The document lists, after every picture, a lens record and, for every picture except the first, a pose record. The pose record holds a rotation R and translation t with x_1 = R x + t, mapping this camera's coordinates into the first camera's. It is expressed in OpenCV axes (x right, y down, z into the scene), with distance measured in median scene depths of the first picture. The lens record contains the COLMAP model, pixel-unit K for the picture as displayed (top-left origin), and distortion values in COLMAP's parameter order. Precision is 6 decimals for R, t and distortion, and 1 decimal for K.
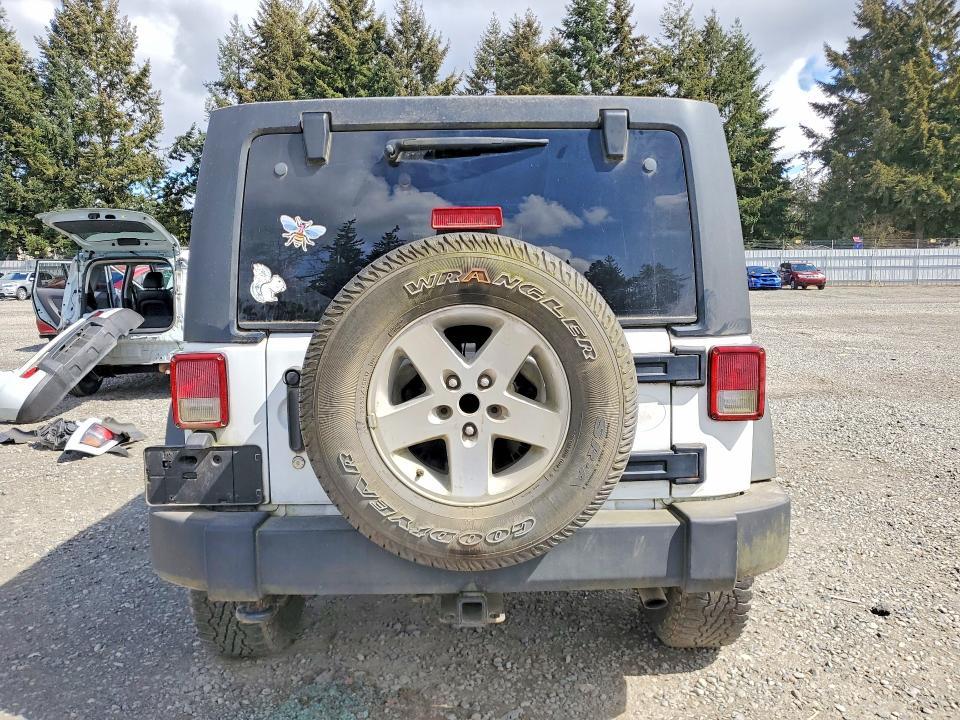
lens RADIAL K [[780.3, 0, 483.6], [0, 780.3, 361.8], [0, 0, 1]] dist [0.001144, 0.041984]
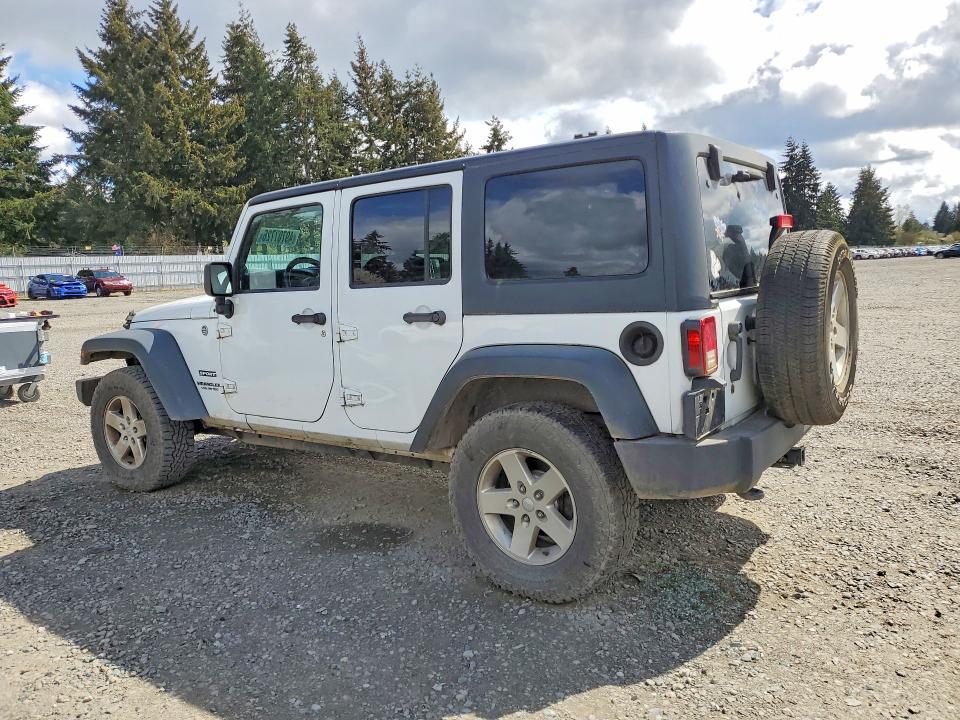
lens RADIAL K [[780.3, 0, 483.6], [0, 780.3, 361.8], [0, 0, 1]] dist [0.001144, 0.041984]
pose [[0.566822, -0.117181, 0.815464, -0.132290], [0.125559, 0.990557, 0.055067, -0.004834], [-0.814216, 0.071175, 0.576182, 0.043321]]
